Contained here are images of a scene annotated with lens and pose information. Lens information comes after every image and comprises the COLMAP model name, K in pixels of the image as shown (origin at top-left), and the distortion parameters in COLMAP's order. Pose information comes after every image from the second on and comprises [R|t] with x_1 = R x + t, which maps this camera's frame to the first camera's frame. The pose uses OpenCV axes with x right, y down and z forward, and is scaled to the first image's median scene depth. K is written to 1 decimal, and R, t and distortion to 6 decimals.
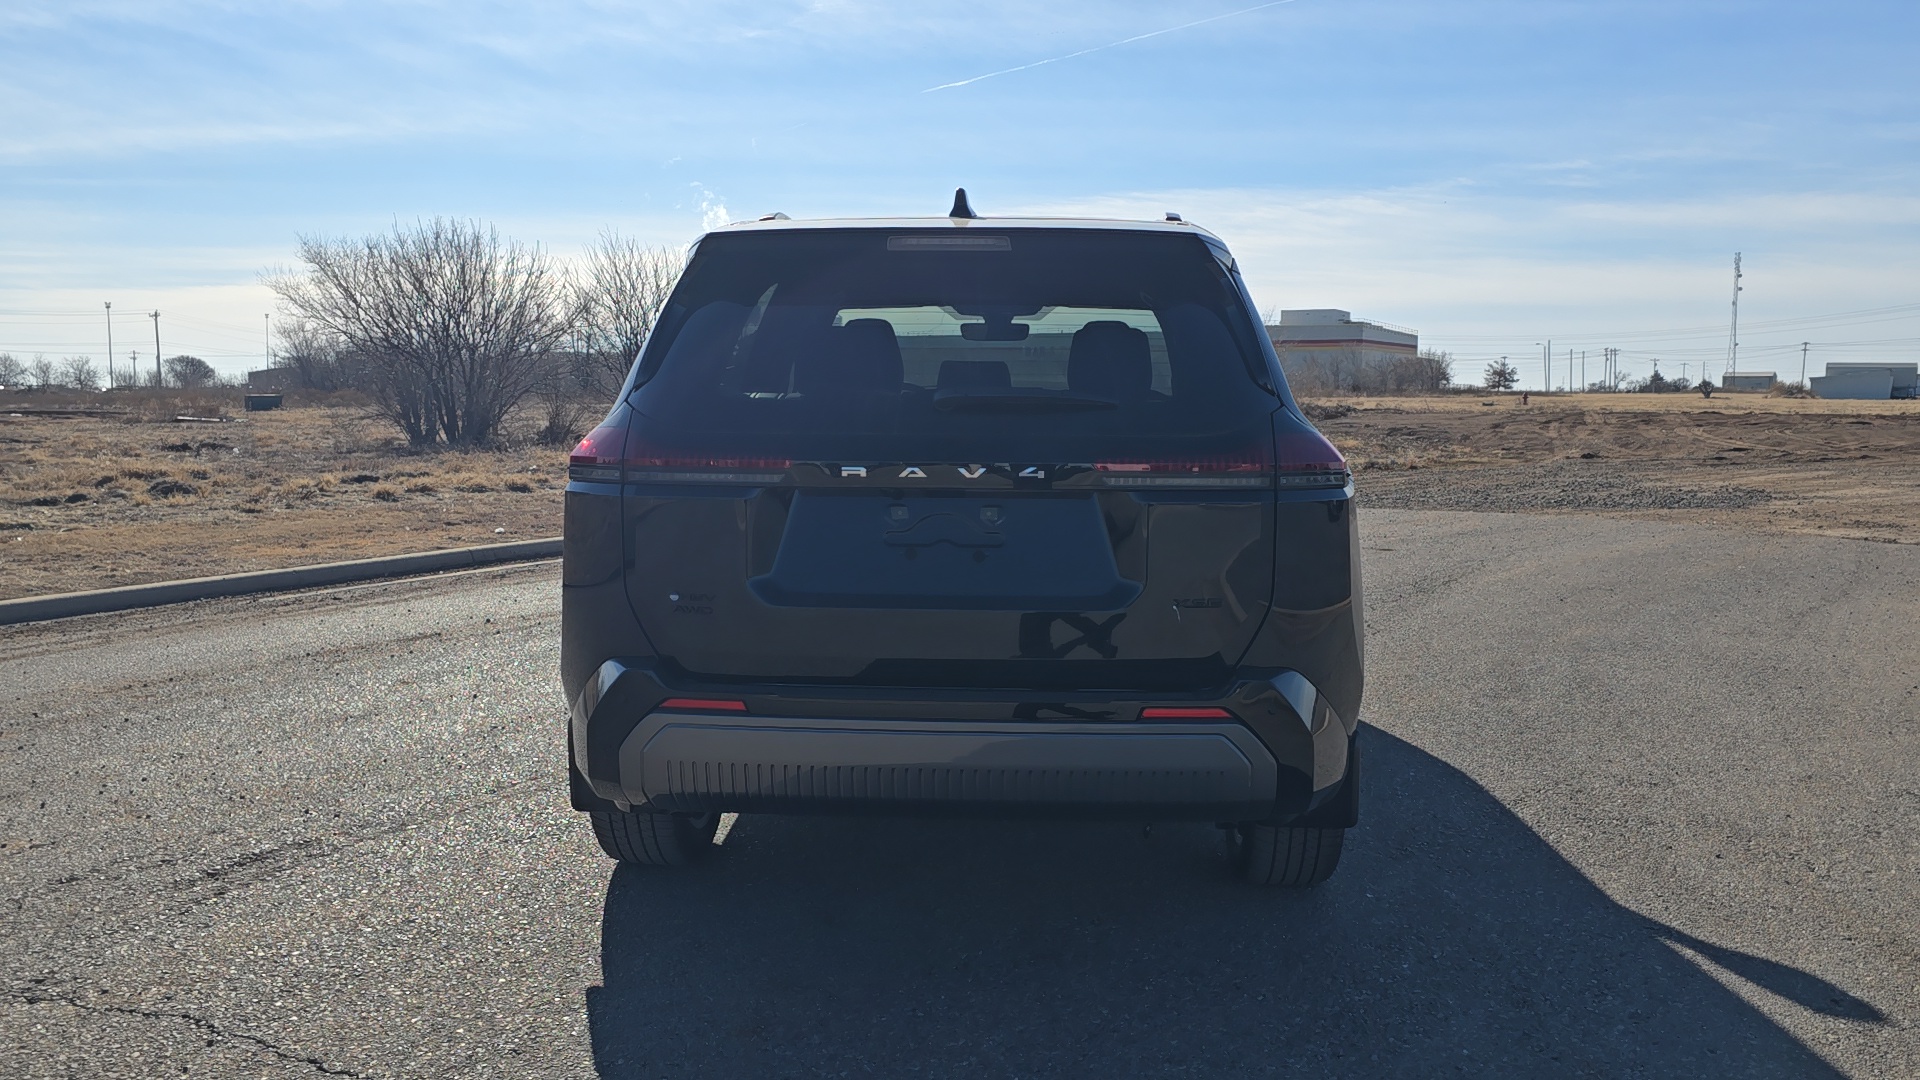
lens RADIAL K [[1610.1, 0, 939.0], [0, 1610.1, 520.9], [0, 0, 1]] dist [-0.000451, -0.008296]
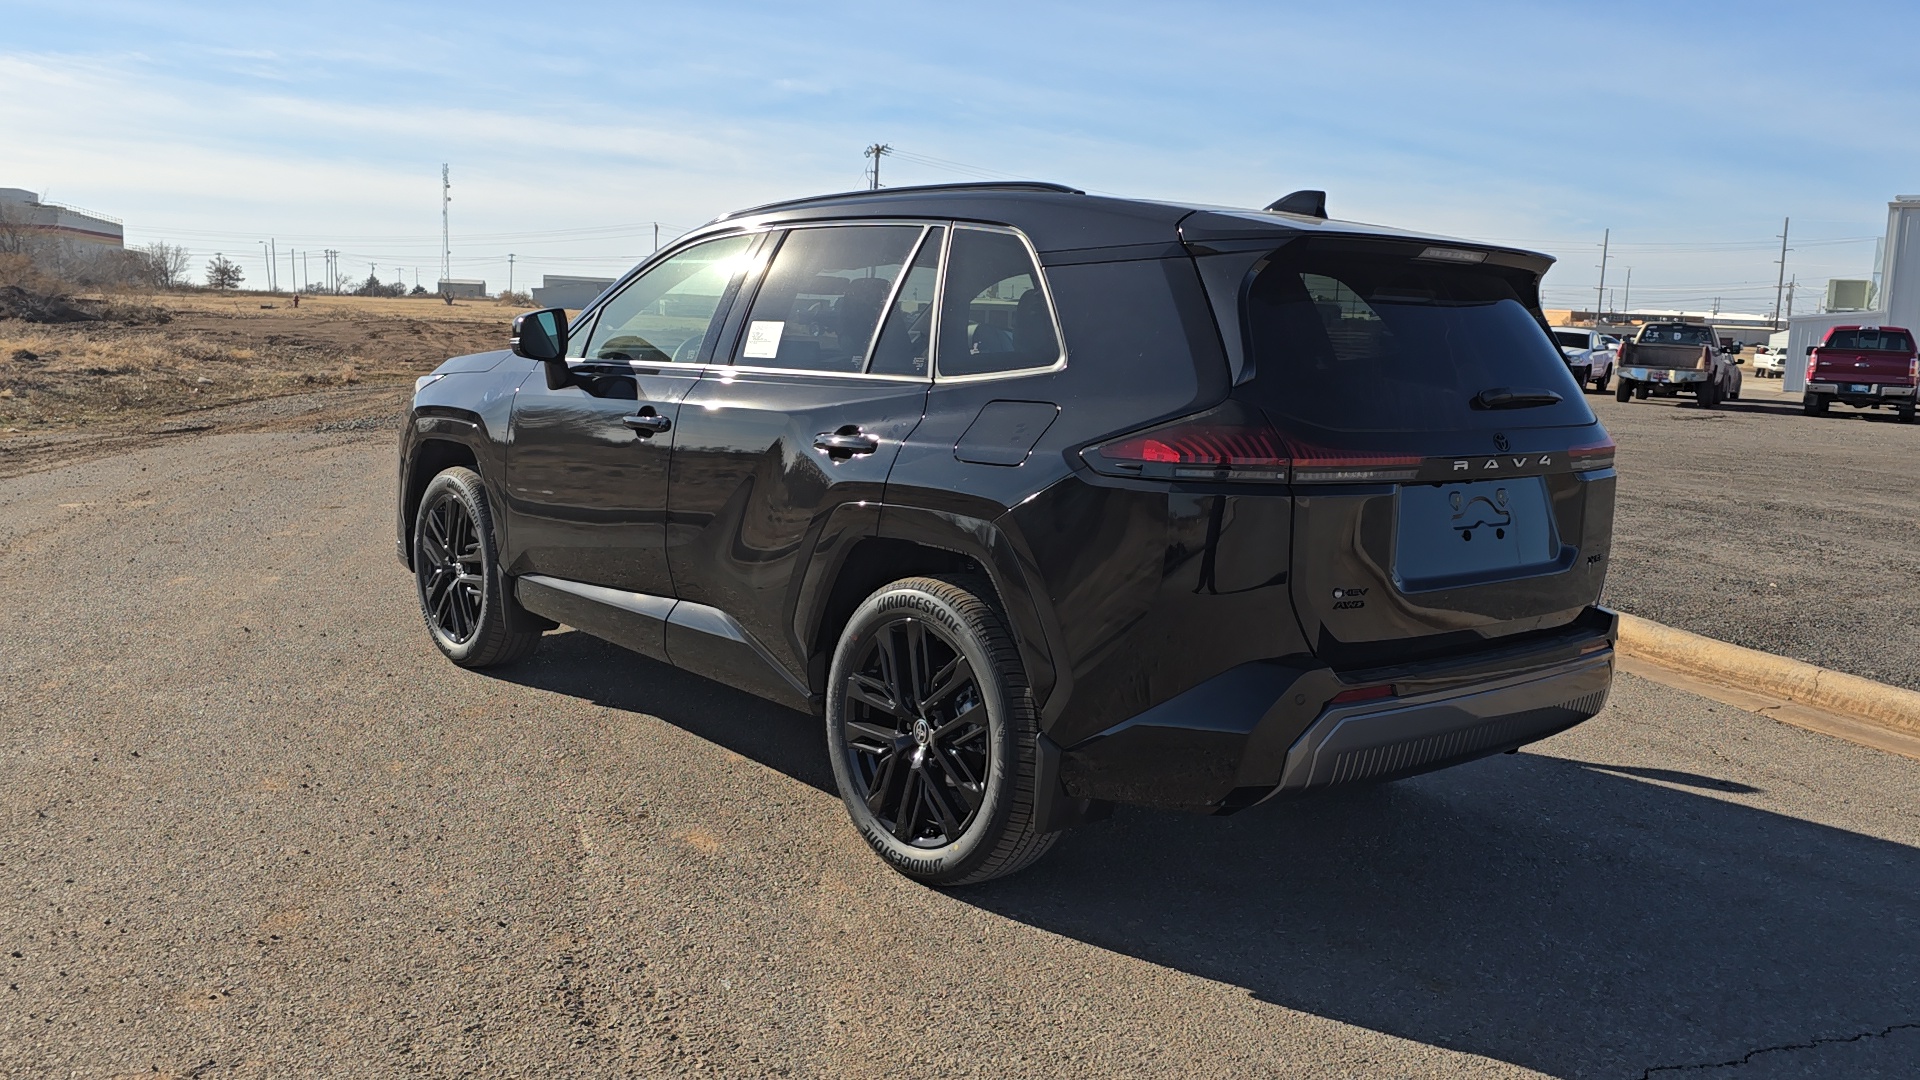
lens RADIAL K [[1610.1, 0, 971.0], [0, 1610.1, 545.9], [0, 0, 1]] dist [-0.000451, -0.008296]
pose [[0.707514, -0.075772, 0.702626, -0.092175], [0.021875, 0.996107, 0.085394, -0.006661], [-0.706361, -0.045047, 0.706417, 0.039823]]
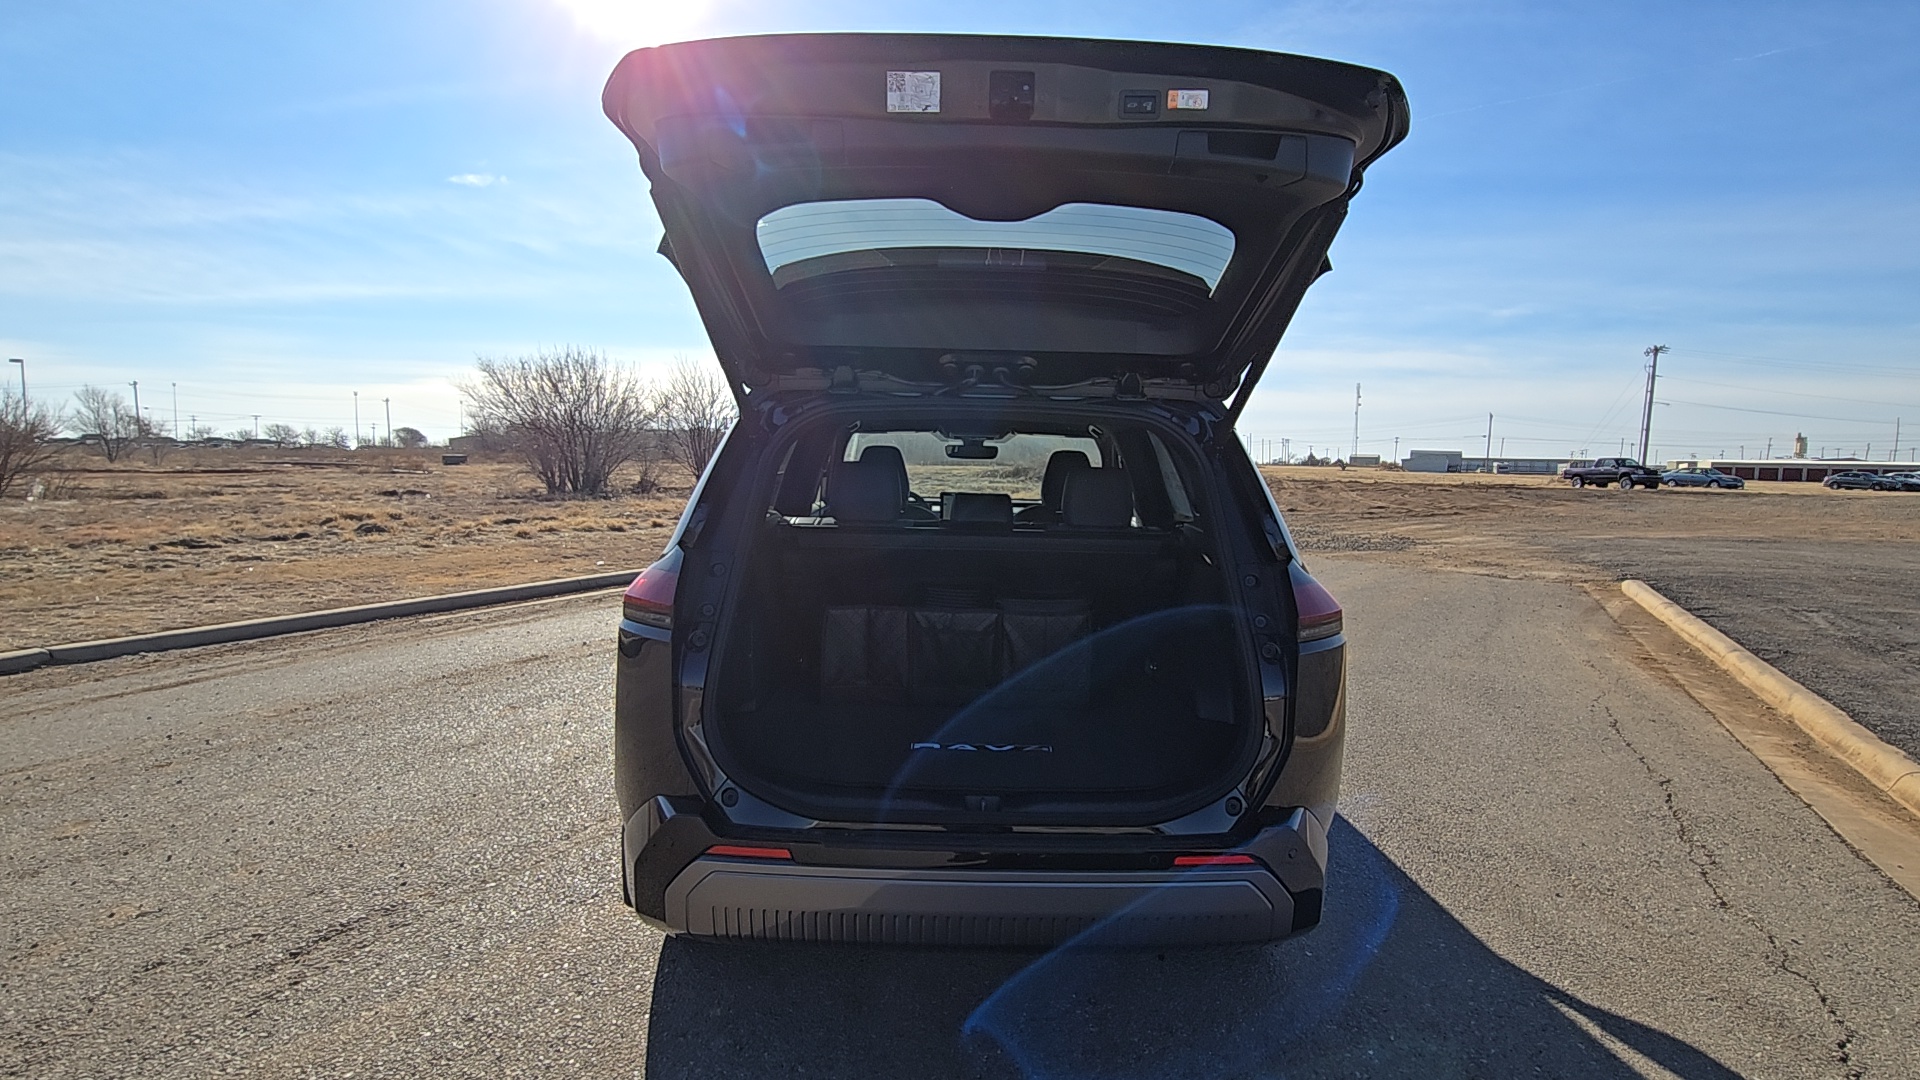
lens RADIAL K [[976.4, 0, 964.8], [0, 976.4, 542.7], [0, 0, 1]] dist [-0.000013, 0.001491]
pose [[0.996643, 0.008922, 0.081381, -0.004835], [-0.009429, 0.999938, 0.005856, -0.007354], [-0.081323, -0.006604, 0.996666, 0.029362]]
